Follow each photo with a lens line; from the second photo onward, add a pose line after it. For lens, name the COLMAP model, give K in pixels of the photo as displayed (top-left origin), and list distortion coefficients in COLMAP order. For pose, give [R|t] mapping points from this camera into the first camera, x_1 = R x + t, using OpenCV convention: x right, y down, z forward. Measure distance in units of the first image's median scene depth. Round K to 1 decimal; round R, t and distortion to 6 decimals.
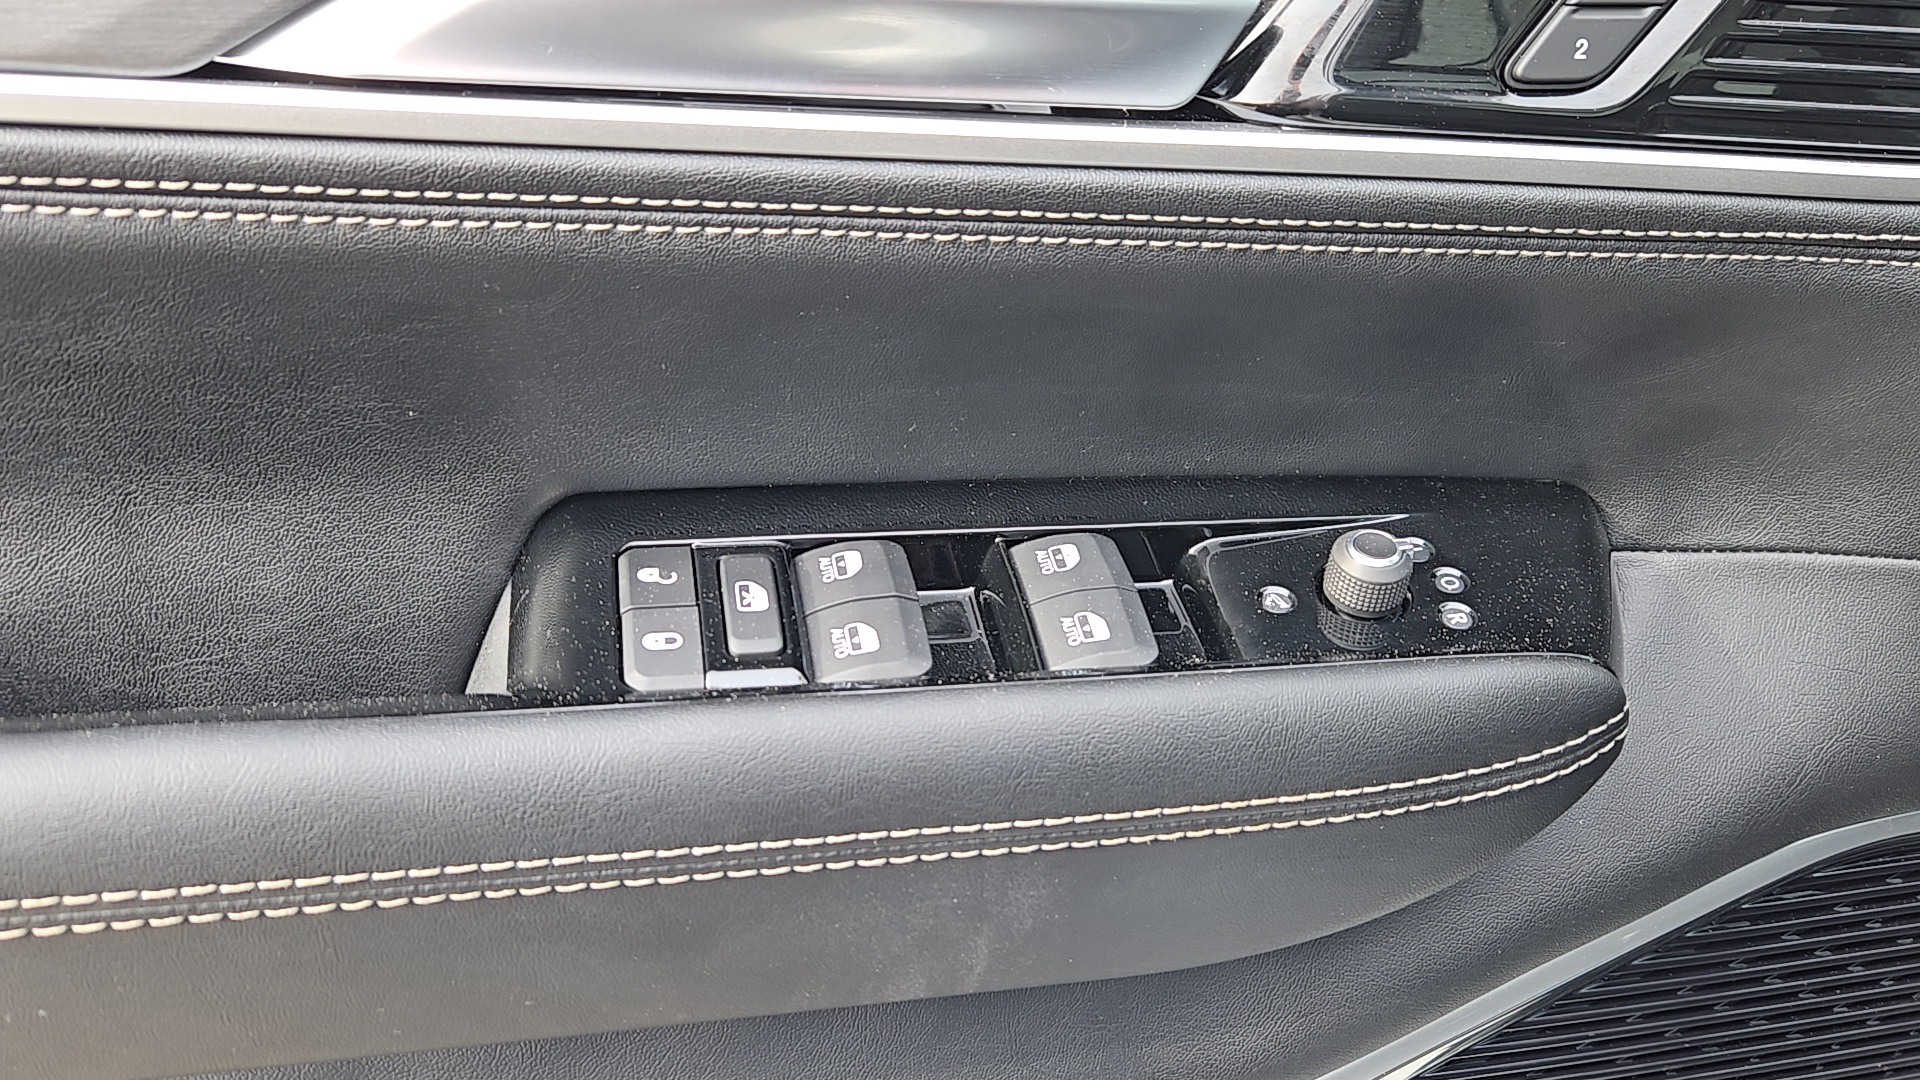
lens RADIAL K [[1608.4, 0, 957.2], [0, 1608.4, 530.5], [0, 0, 1]] dist [0.011286, -0.010662]
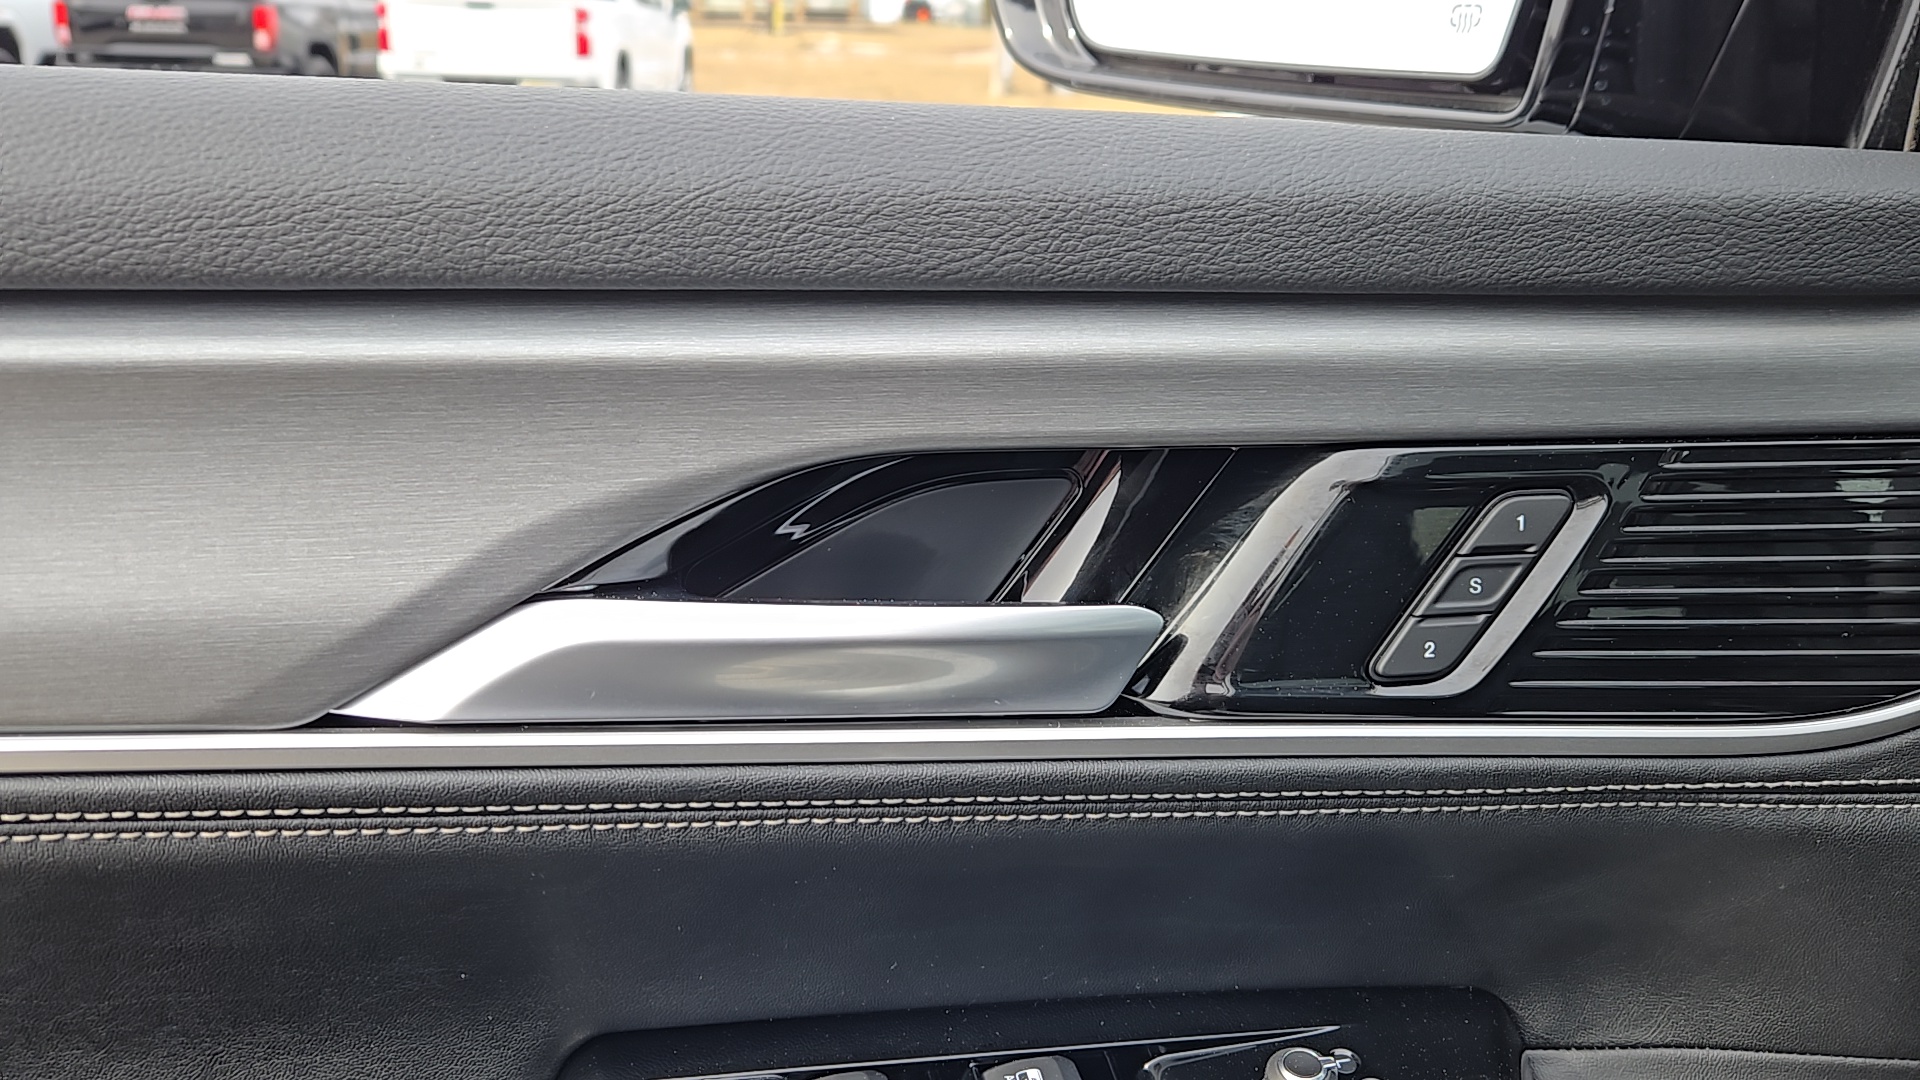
lens RADIAL K [[1608.4, 0, 961.5], [0, 1608.4, 548.7], [0, 0, 1]] dist [0.011286, -0.010662]
pose [[0.999640, -0.026744, -0.002243, 0.034807], [0.025526, 0.973250, -0.228326, -0.101807], [0.008289, 0.228187, 0.973582, -0.214433]]
